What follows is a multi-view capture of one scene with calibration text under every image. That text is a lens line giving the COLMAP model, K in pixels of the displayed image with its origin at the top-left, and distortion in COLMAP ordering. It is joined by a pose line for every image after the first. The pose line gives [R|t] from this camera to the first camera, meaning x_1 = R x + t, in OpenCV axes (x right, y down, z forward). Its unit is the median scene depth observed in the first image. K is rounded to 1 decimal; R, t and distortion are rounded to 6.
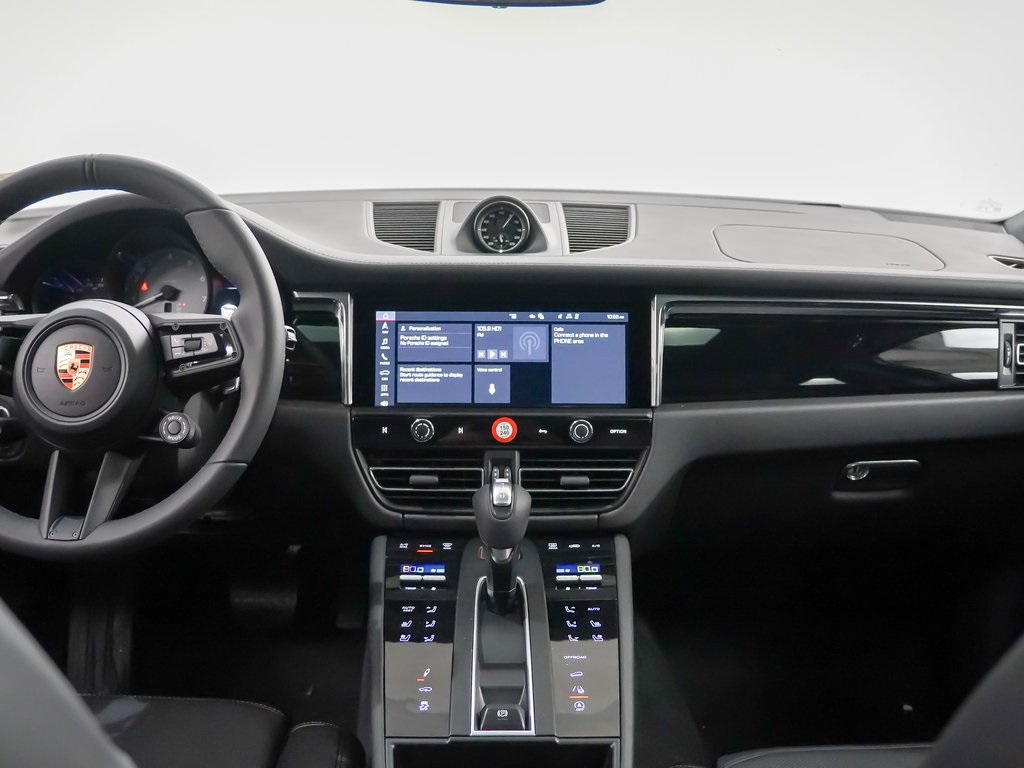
lens RADIAL K [[1094.0, 0, 509.9], [0, 1094.0, 385.3], [0, 0, 1]] dist [-0.166551, 0.000000]
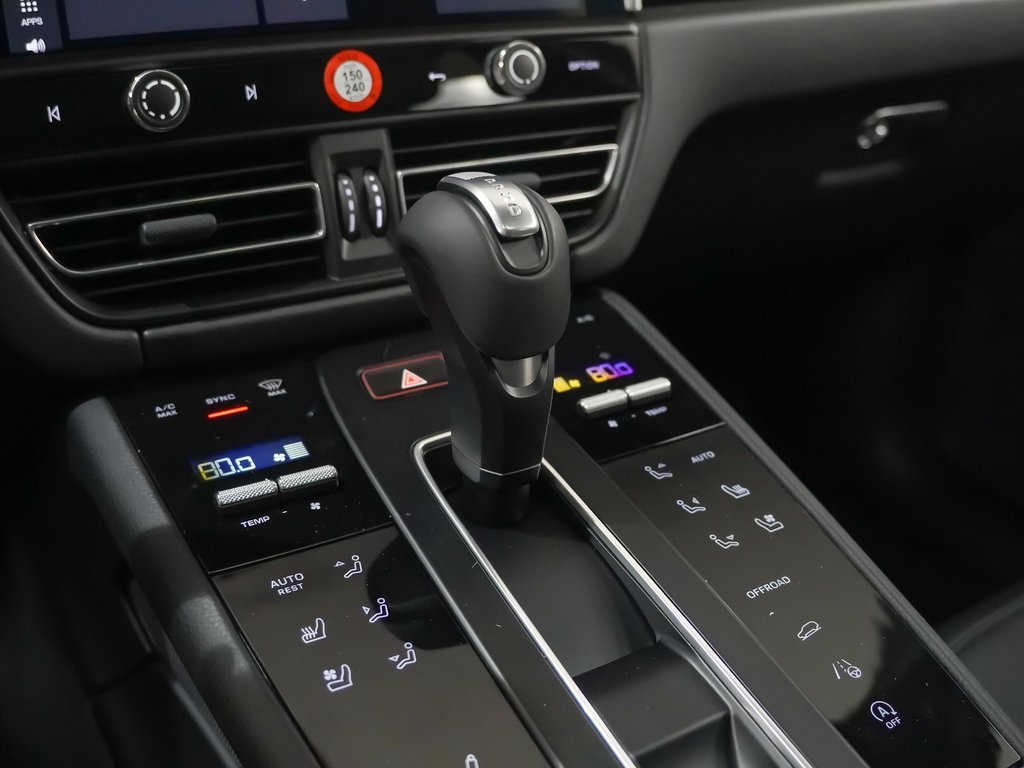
lens RADIAL K [[1094.0, 0, 513.2], [0, 1094.0, 380.1], [0, 0, 1]] dist [-0.166551, 0.000000]
pose [[0.860249, -0.204900, 0.466891, -0.163493], [0.113603, 0.969706, 0.216251, 0.068899], [-0.497057, -0.132989, 0.857466, 0.612274]]
